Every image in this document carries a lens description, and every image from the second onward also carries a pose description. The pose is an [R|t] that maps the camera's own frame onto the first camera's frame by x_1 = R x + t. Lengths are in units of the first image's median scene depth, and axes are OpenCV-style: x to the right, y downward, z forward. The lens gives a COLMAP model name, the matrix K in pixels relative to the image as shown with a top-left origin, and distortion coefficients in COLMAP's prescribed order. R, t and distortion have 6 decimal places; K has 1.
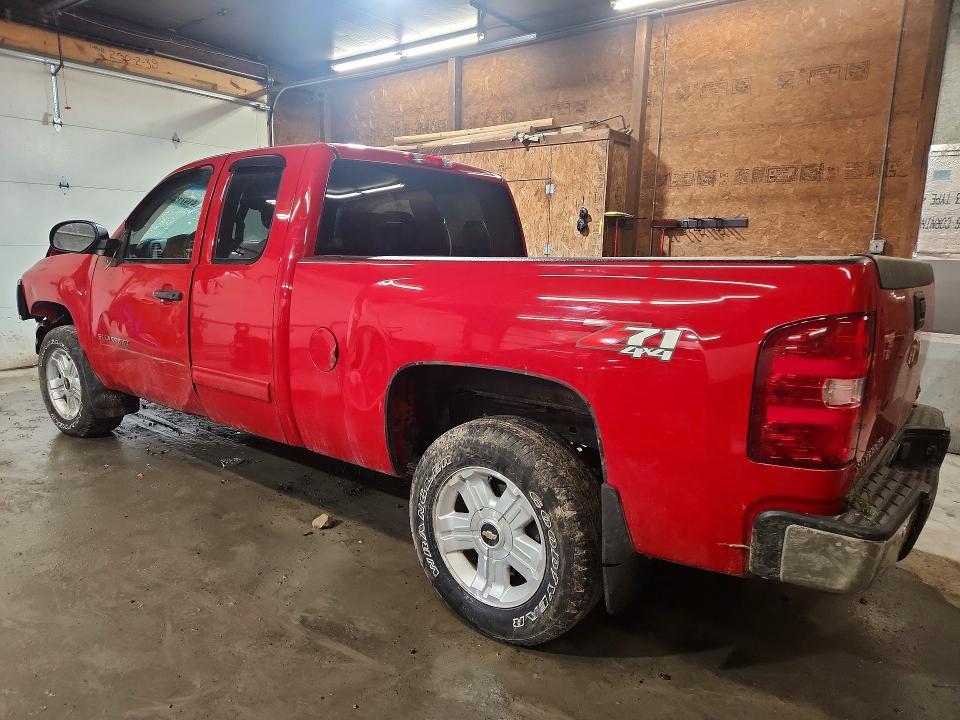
lens RADIAL K [[694.8, 0, 480.0], [0, 694.8, 360.0], [0, 0, 1]] dist [0.038573, 0.000679]
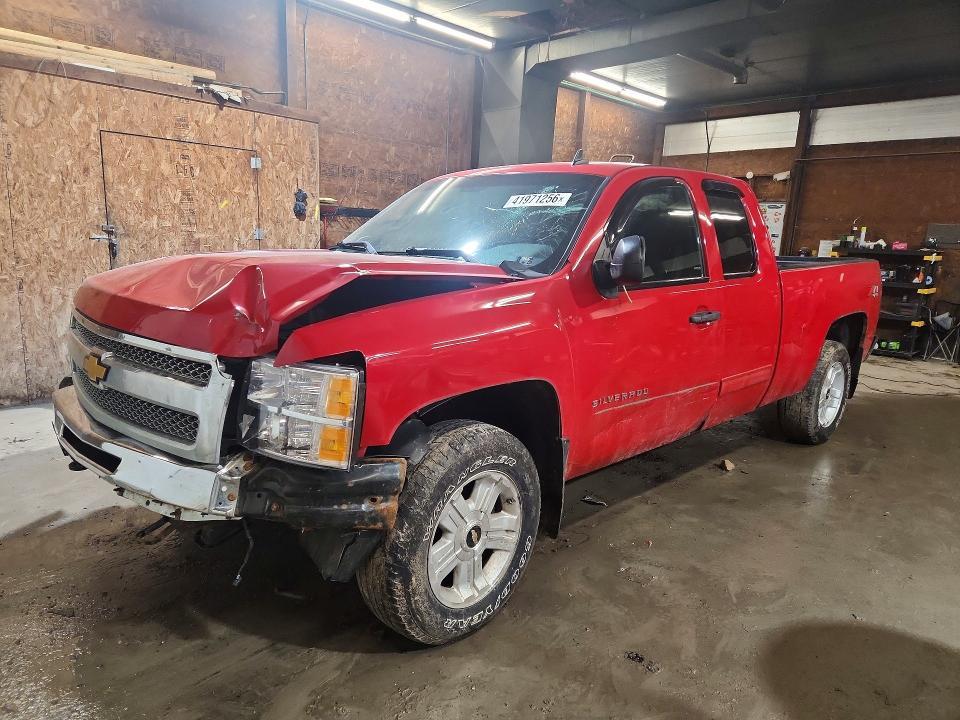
lens RADIAL K [[694.8, 0, 480.0], [0, 694.8, 360.0], [0, 0, 1]] dist [0.038573, 0.000679]
pose [[0.055797, -0.196393, 0.978936, -0.820529], [0.110228, 0.975682, 0.189458, -0.149228], [-0.992339, 0.097335, 0.076088, 0.720868]]
